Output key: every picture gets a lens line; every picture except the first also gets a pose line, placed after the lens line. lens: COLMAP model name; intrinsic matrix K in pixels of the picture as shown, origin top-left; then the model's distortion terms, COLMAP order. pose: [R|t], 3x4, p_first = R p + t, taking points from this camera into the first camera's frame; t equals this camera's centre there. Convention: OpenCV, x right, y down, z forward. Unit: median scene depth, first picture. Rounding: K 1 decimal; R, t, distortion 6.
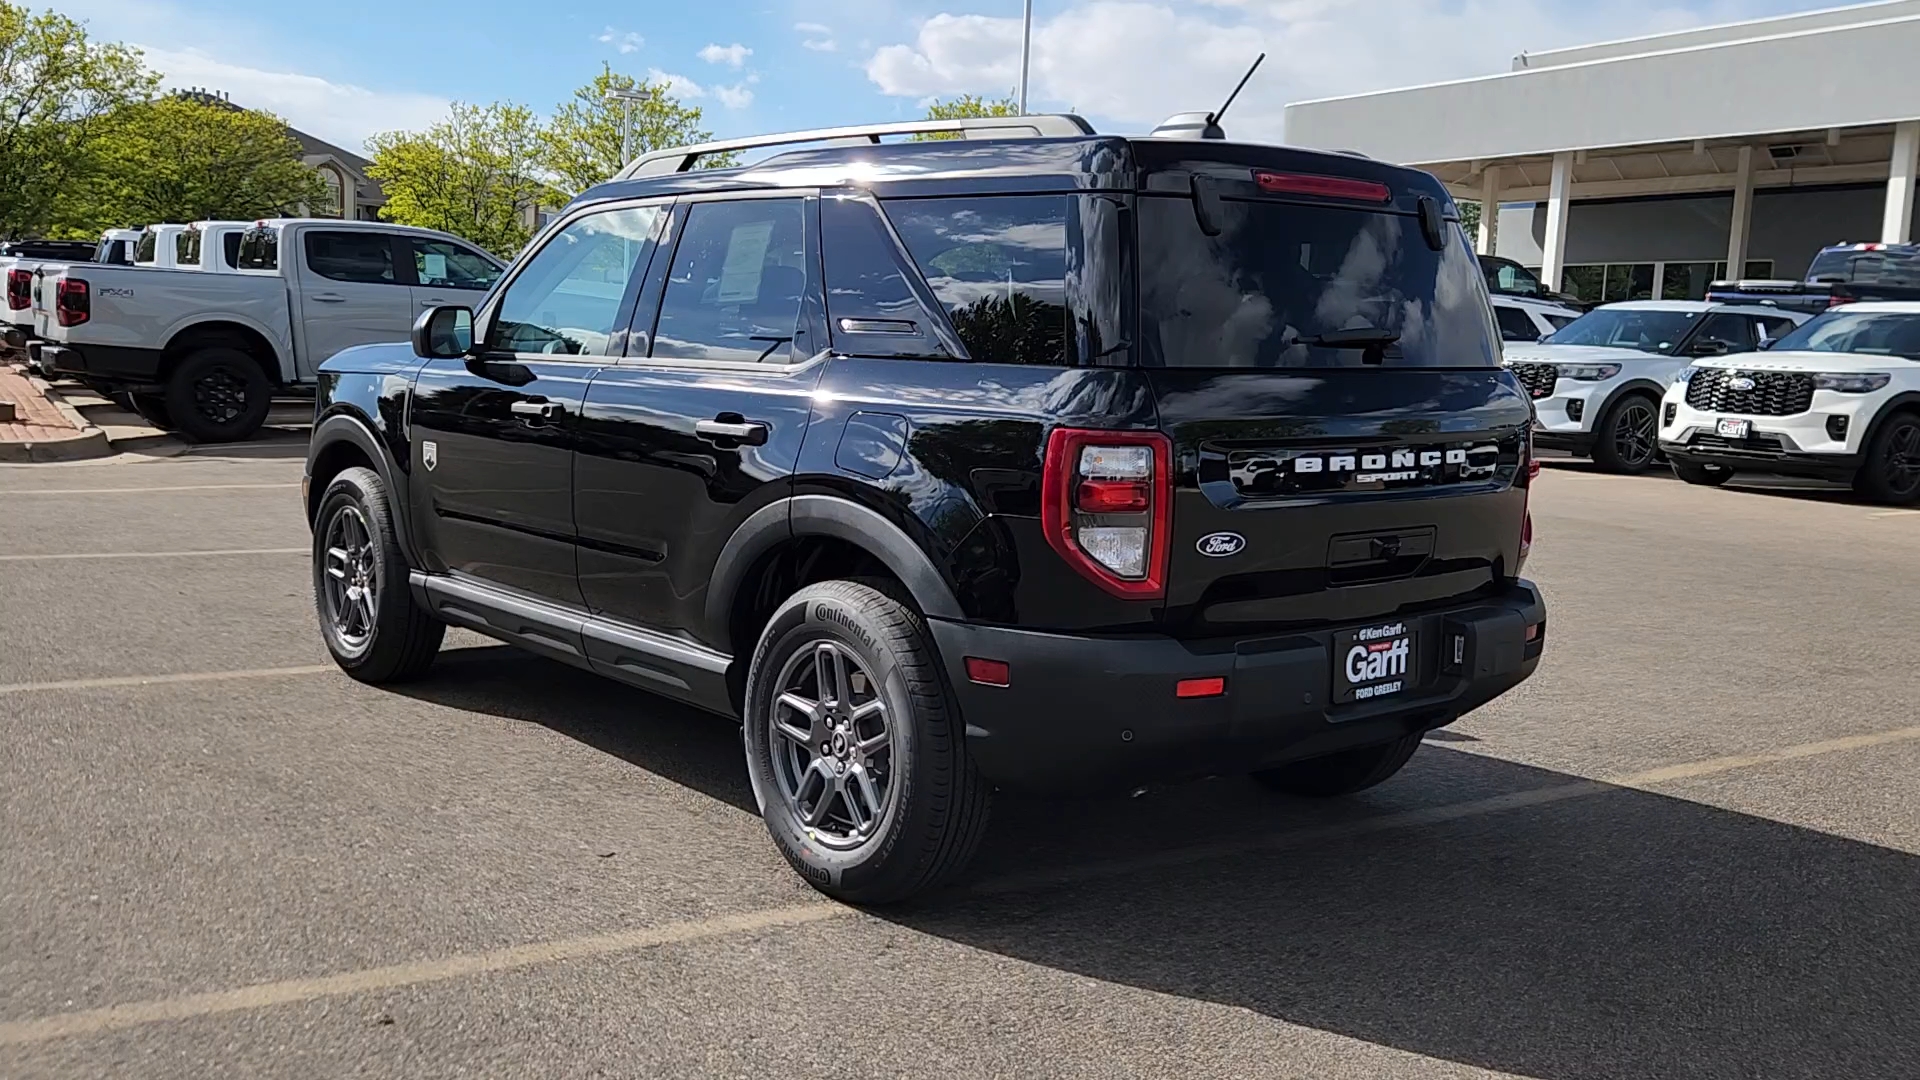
lens RADIAL K [[1802.4, 0, 945.2], [0, 1802.4, 543.2], [0, 0, 1]] dist [0.026630, 0.000000]
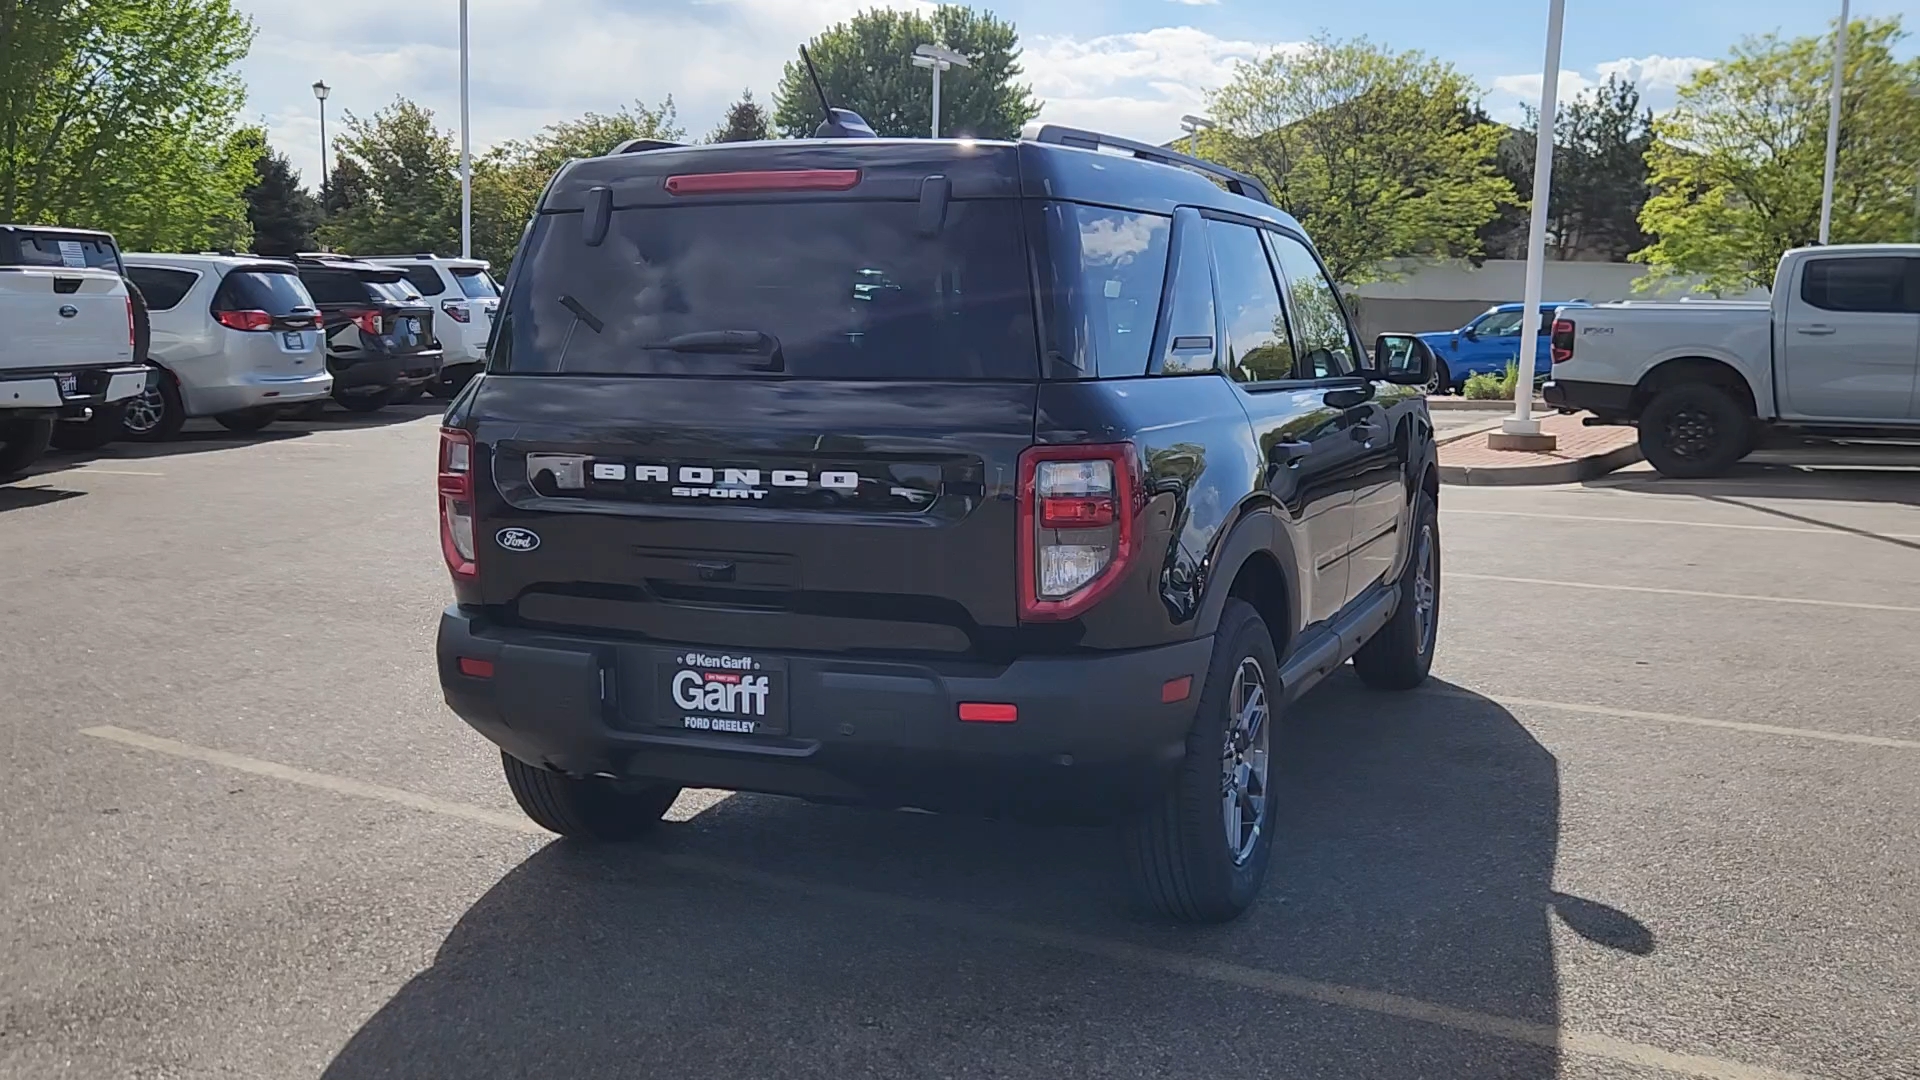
lens RADIAL K [[1802.4, 0, 943.5], [0, 1802.4, 540.9], [0, 0, 1]] dist [0.026630, 0.000000]
pose [[0.454273, 0.077492, -0.887486, 1.064621], [-0.100695, 0.994292, 0.035276, -0.053927], [0.885153, 0.073340, 0.459483, 0.649244]]
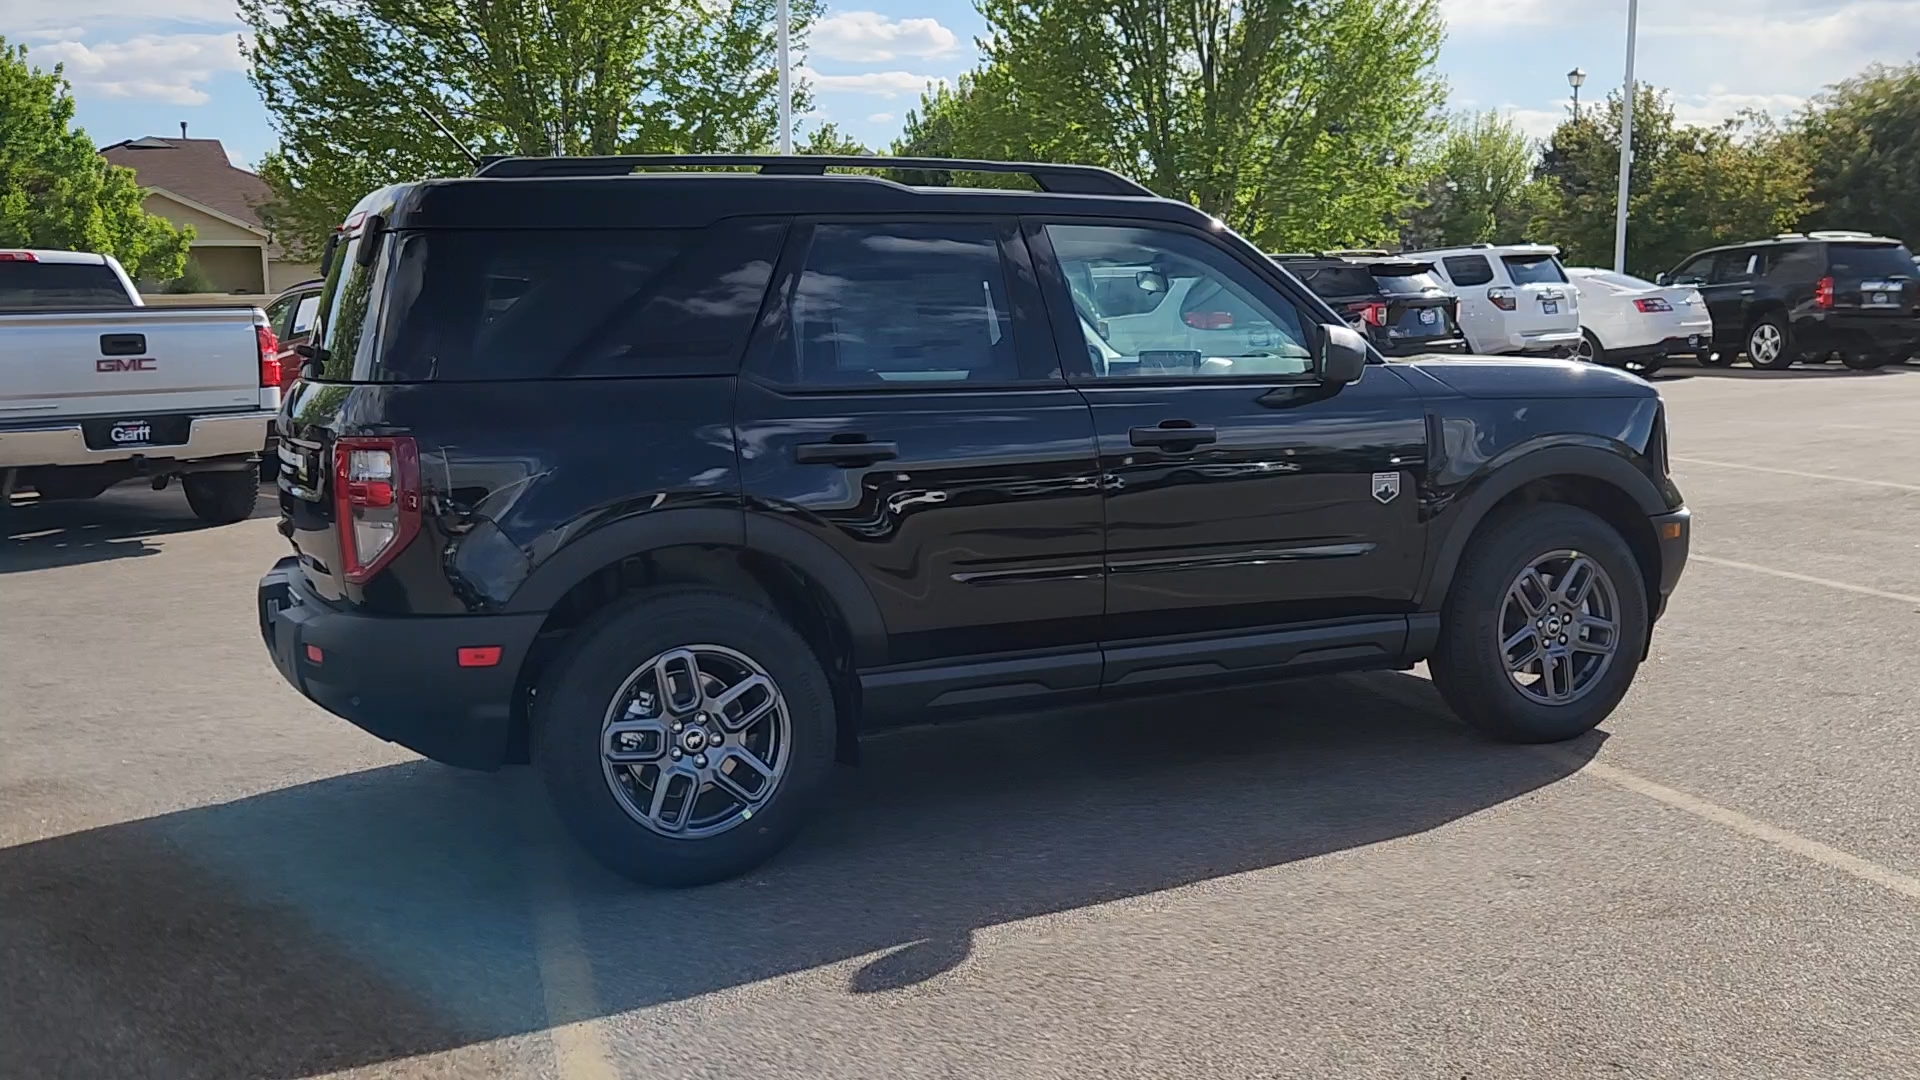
lens RADIAL K [[1802.4, 0, 946.4], [0, 1802.4, 539.7], [0, 0, 1]] dist [0.026630, 0.000000]
pose [[-0.260554, 0.090369, -0.961221, 1.226787], [-0.105629, 0.986965, 0.121422, -0.173616], [0.959664, 0.133170, -0.247612, 1.641965]]
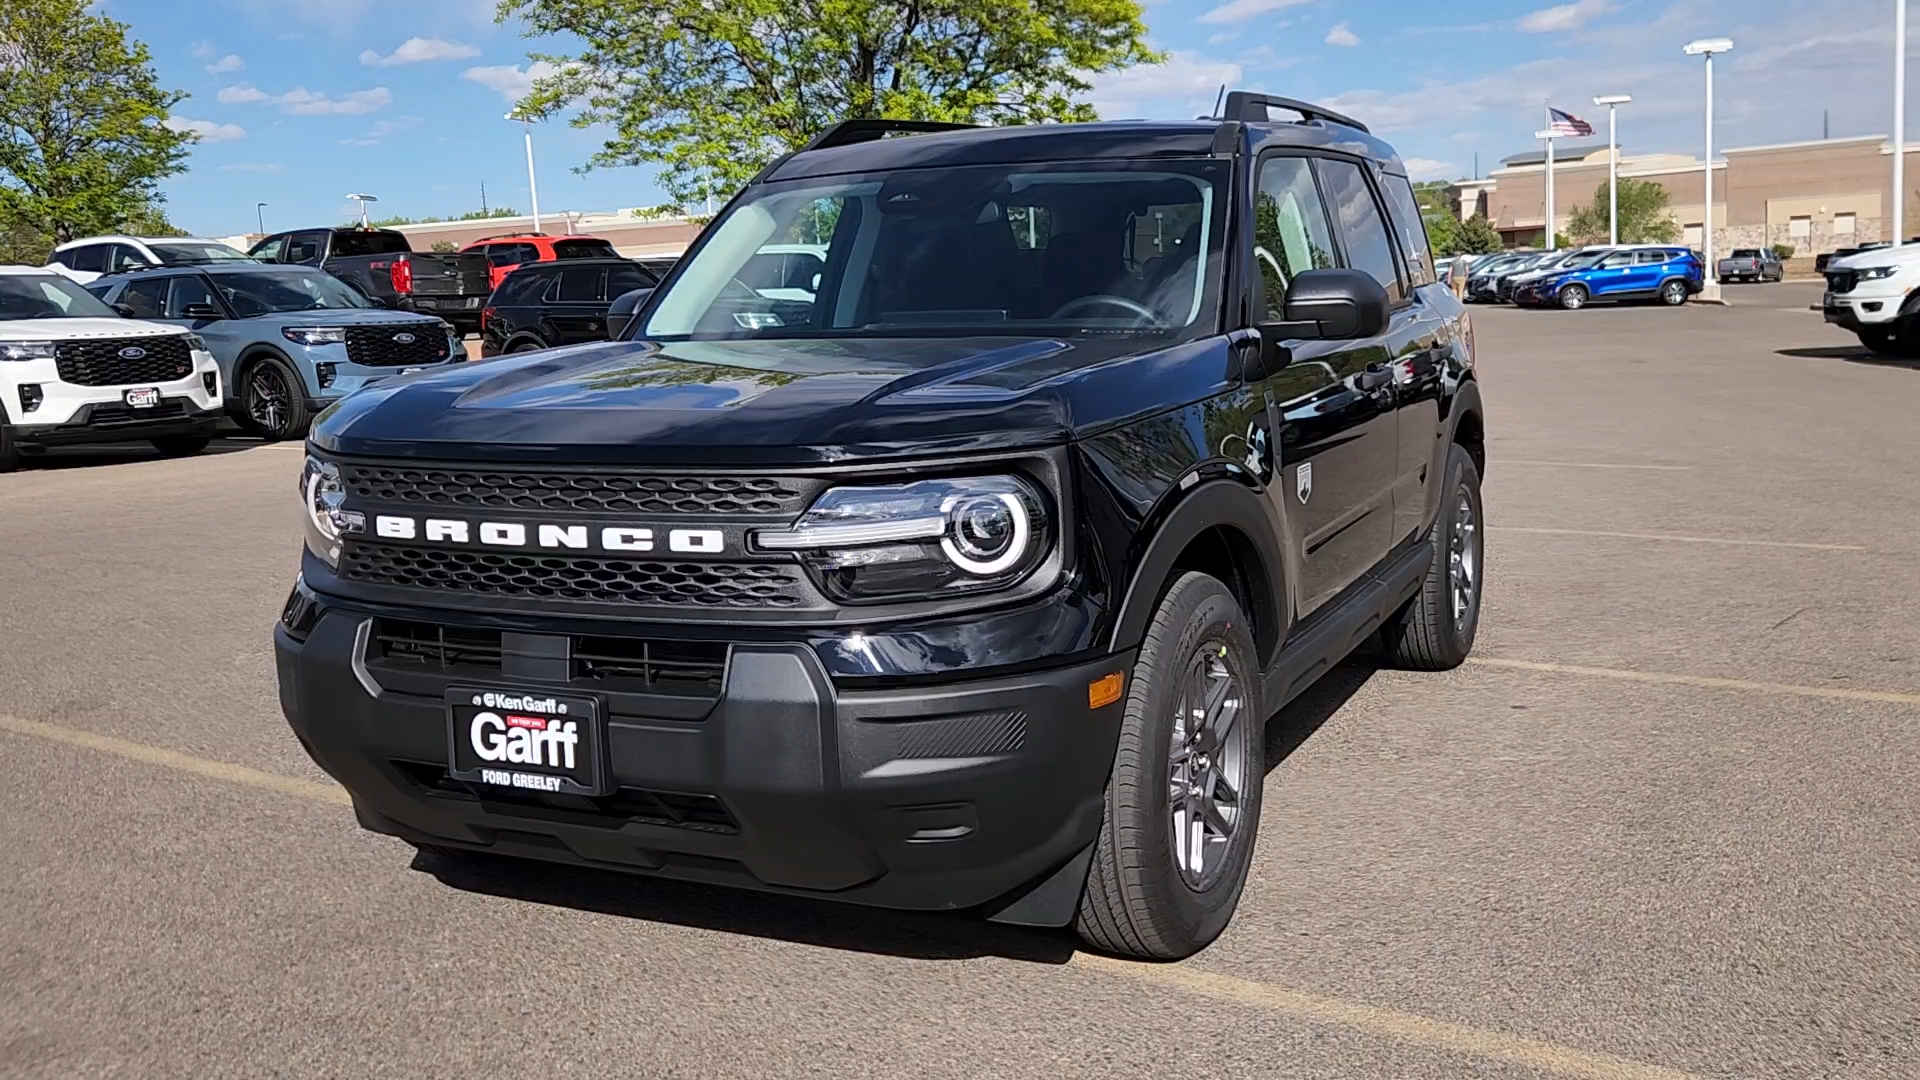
lens RADIAL K [[1802.4, 0, 946.3], [0, 1802.4, 540.3], [0, 0, 1]] dist [0.026630, 0.000000]
pose [[-0.406331, -0.152696, 0.900877, -1.167136], [0.137490, 0.964494, 0.225493, -0.276412], [-0.903322, 0.215487, -0.370910, 1.865500]]
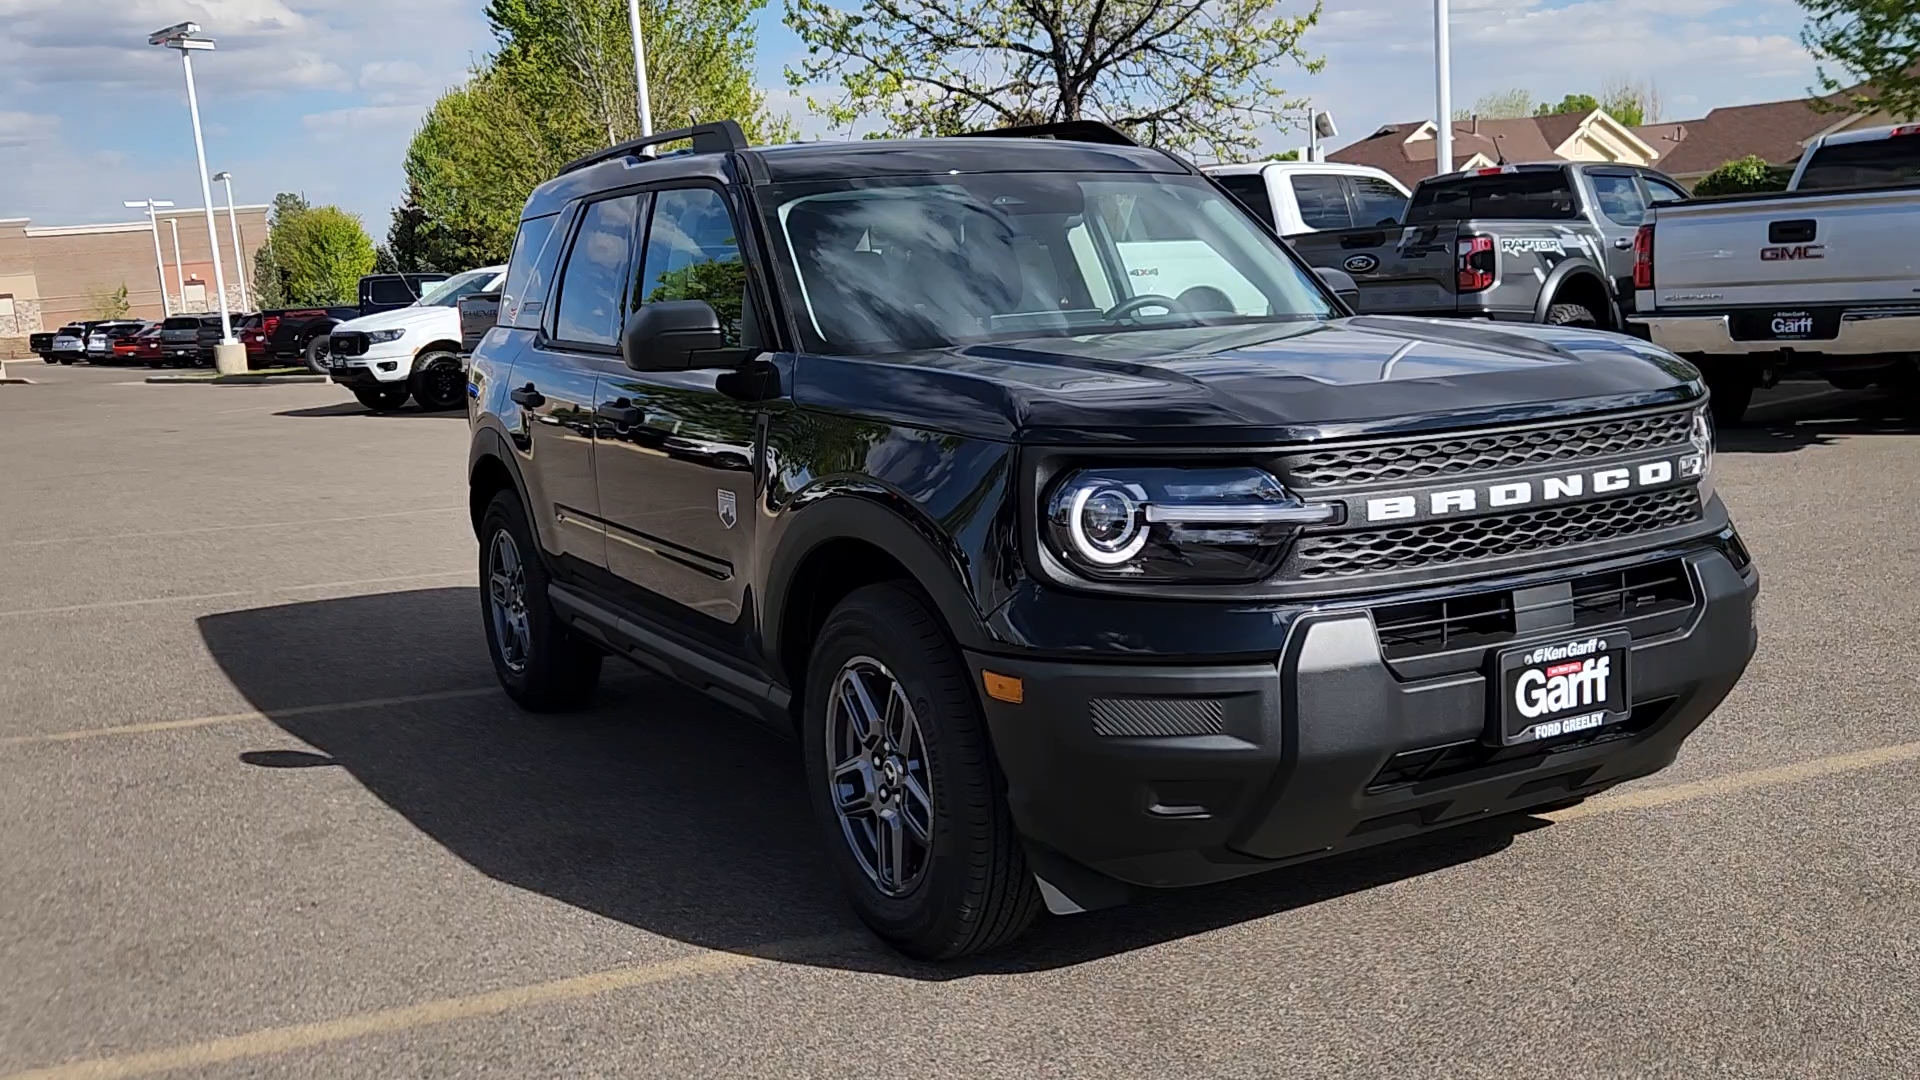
lens RADIAL K [[1802.4, 0, 944.3], [0, 1802.4, 552.0], [0, 0, 1]] dist [0.026630, 0.000000]
pose [[-0.979934, -0.013496, 0.198865, -0.345562], [0.043659, 0.958943, 0.280217, -0.335424], [-0.194482, 0.283277, -0.939112, 2.514463]]
